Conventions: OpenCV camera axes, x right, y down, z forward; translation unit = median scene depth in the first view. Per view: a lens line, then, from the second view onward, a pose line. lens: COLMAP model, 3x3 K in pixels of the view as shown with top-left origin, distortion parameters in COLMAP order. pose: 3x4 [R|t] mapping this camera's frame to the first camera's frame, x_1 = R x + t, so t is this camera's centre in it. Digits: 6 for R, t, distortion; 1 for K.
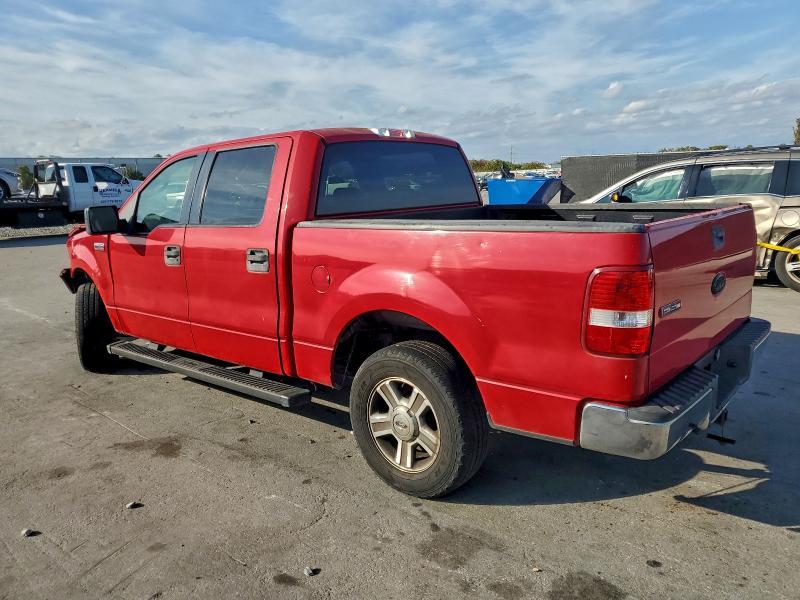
lens RADIAL K [[635.2, 0, 400.0], [0, 635.2, 300.0], [0, 0, 1]] dist [0.047496, -0.002241]
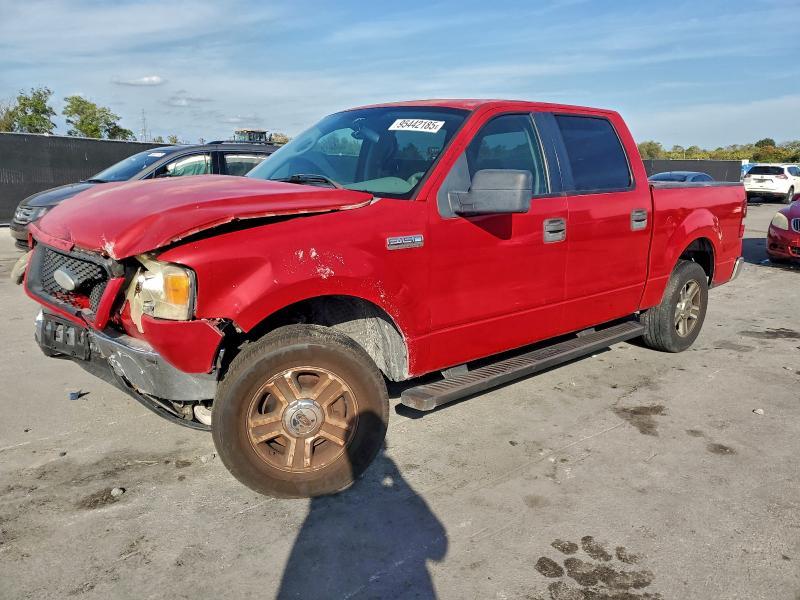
lens RADIAL K [[654.1, 0, 347.8], [0, 654.1, 300.6], [0, 0, 1]] dist [-0.033569, 0.002568]
pose [[0.153973, -0.171429, 0.973090, -1.294581], [0.165810, 0.975351, 0.145591, -0.156420], [-0.974063, 0.138931, 0.178603, 1.144019]]
